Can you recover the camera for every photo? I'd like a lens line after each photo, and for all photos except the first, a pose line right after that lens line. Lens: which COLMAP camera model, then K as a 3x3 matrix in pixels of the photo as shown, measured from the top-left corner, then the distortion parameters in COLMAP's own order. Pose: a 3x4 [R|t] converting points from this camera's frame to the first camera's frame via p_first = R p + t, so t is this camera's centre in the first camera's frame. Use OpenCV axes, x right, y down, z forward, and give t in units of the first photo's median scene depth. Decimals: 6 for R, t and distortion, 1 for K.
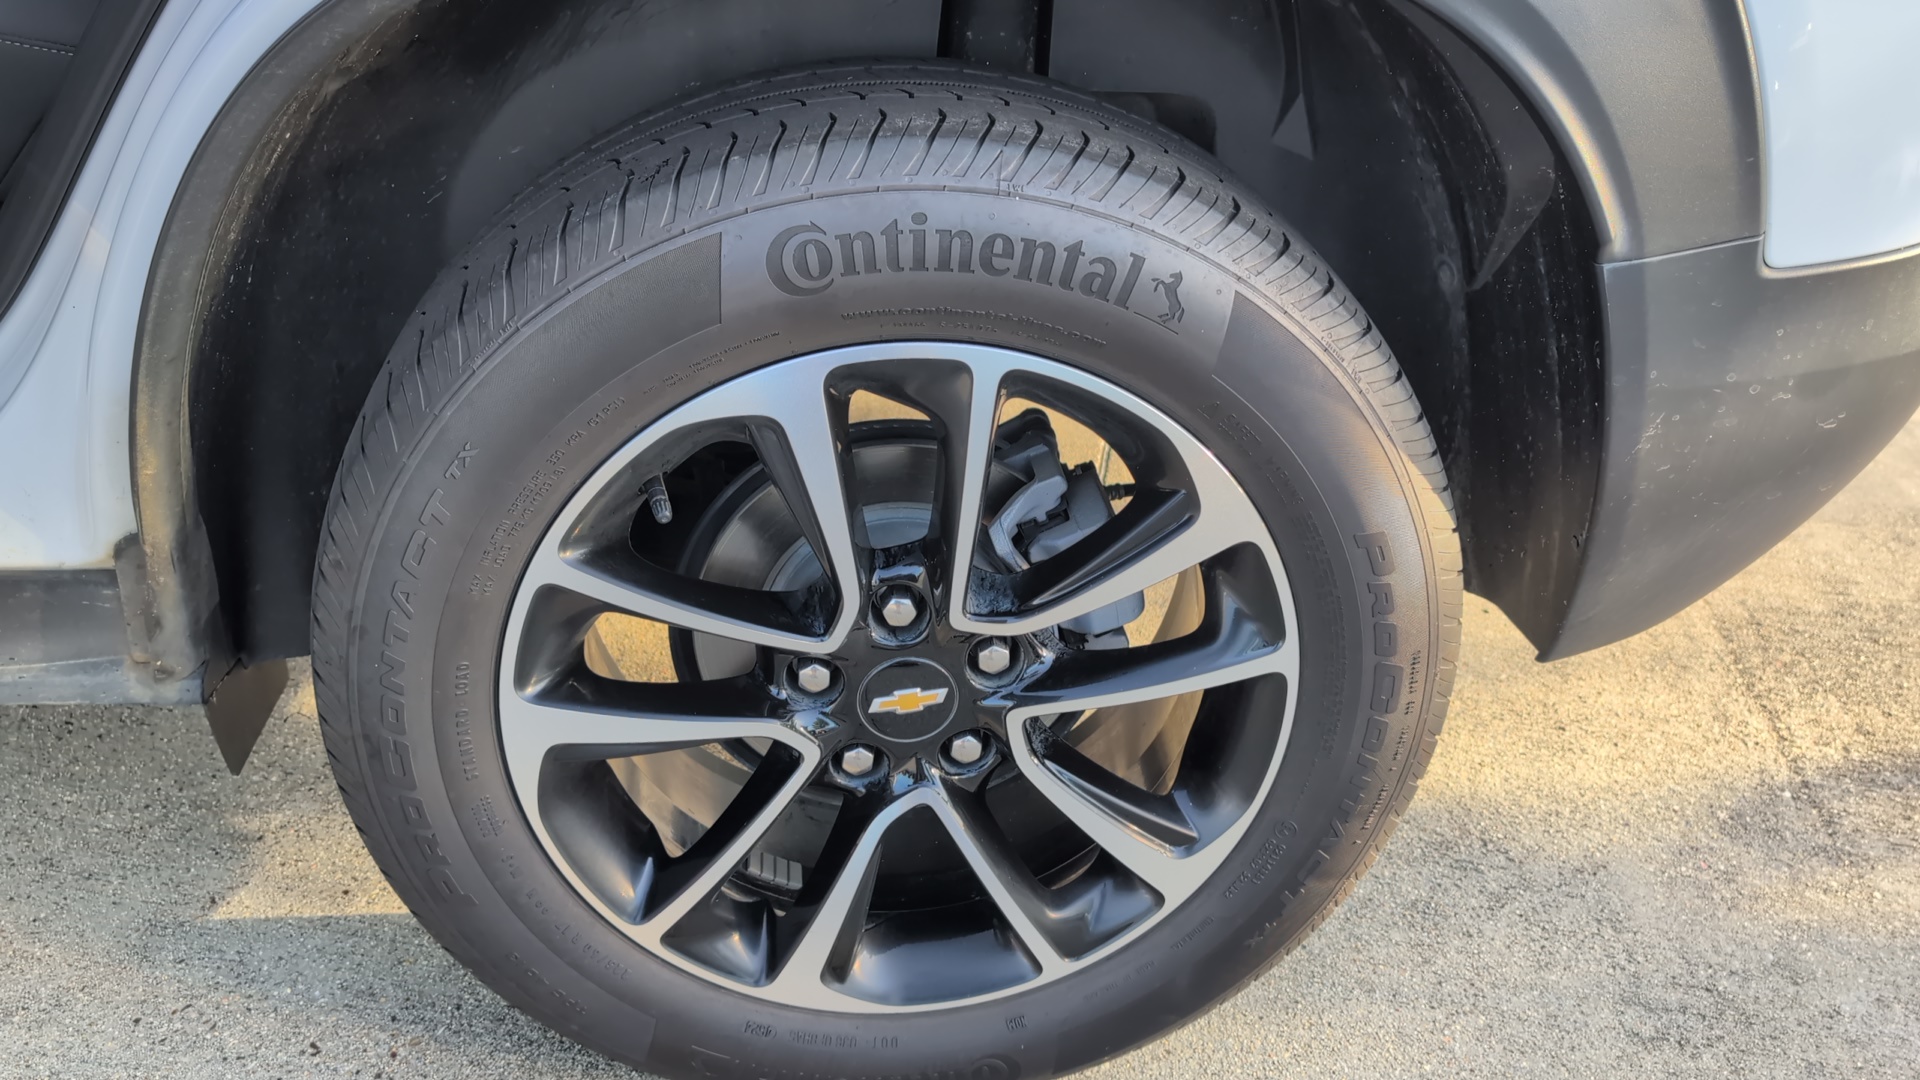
lens RADIAL K [[1616.7, 0, 964.7], [0, 1616.7, 536.3], [0, 0, 1]] dist [0.060422, -0.109282]
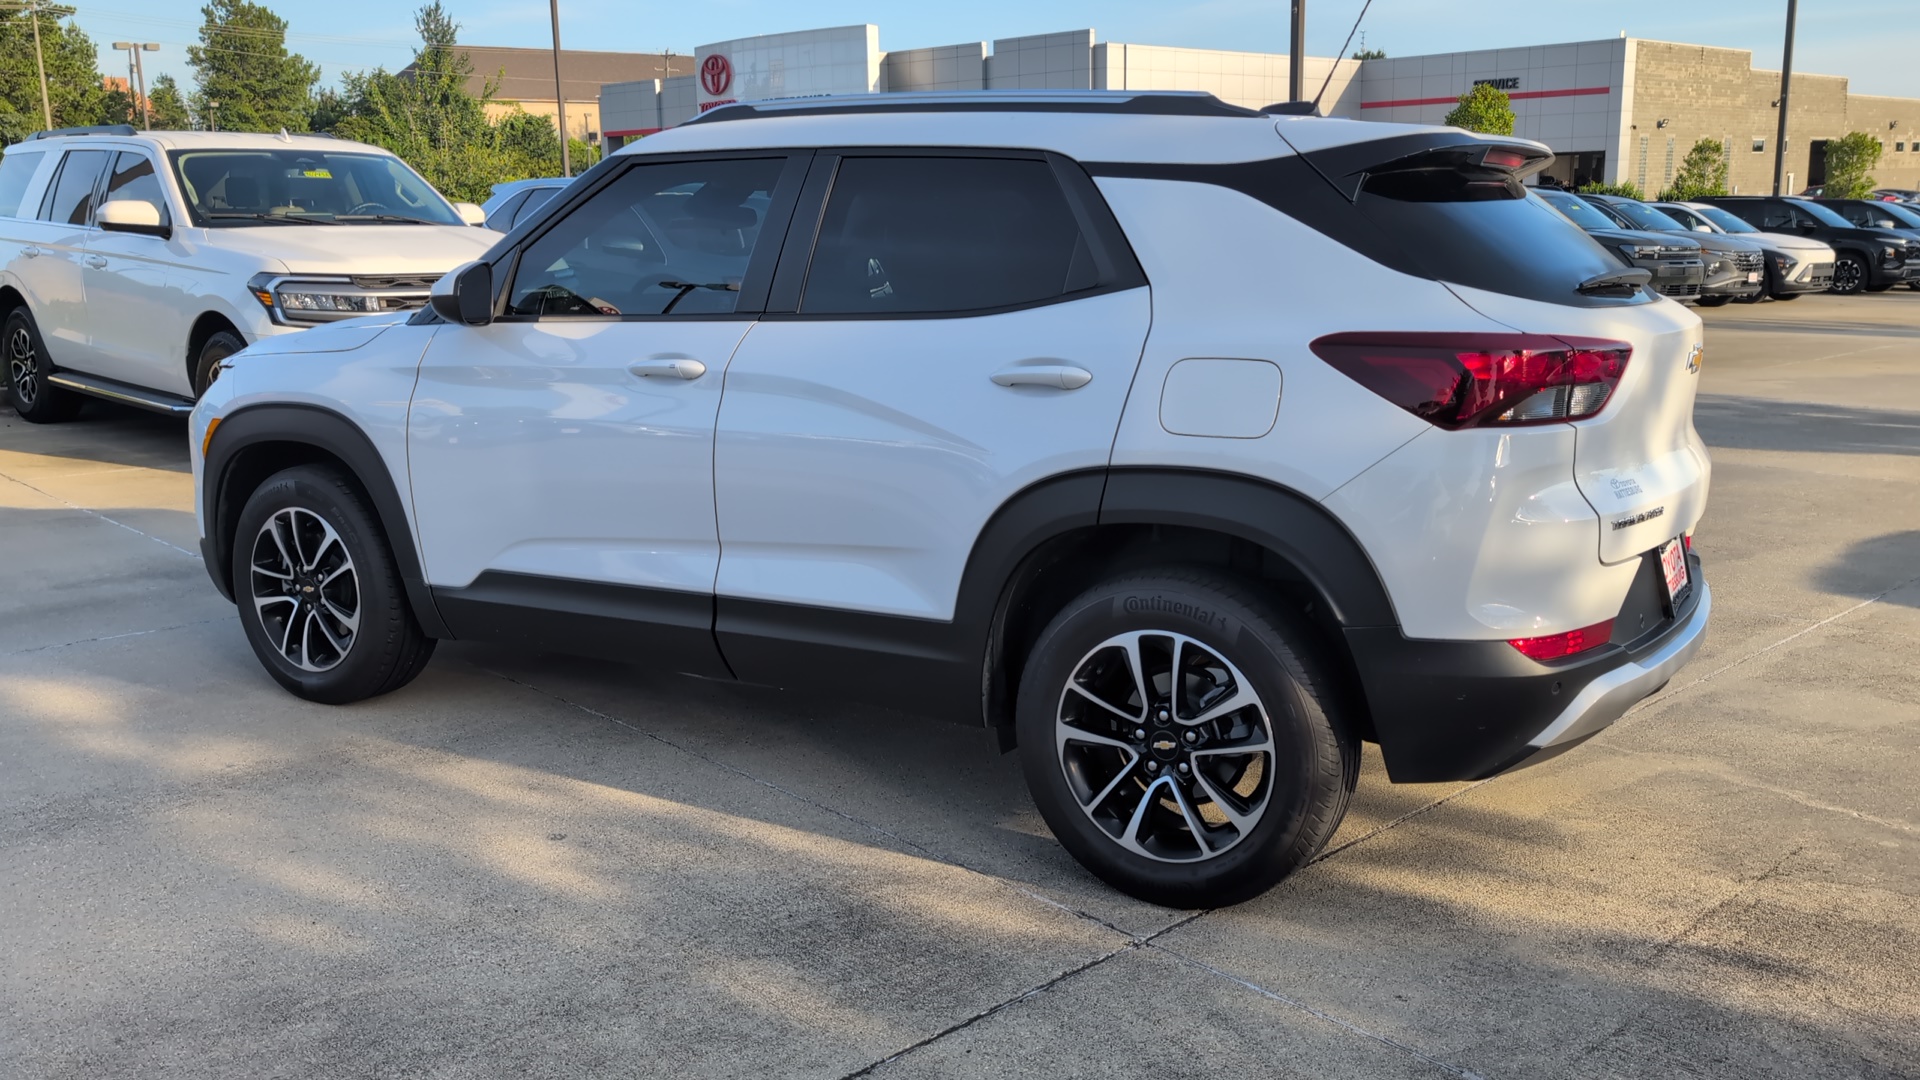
lens RADIAL K [[1616.7, 0, 964.7], [0, 1616.7, 536.3], [0, 0, 1]] dist [0.060422, -0.109282]
pose [[0.799875, 0.050590, -0.598030, 1.621289], [-0.240487, 0.939965, -0.242139, 0.609596], [0.549878, 0.337499, 0.764022, -1.929731]]
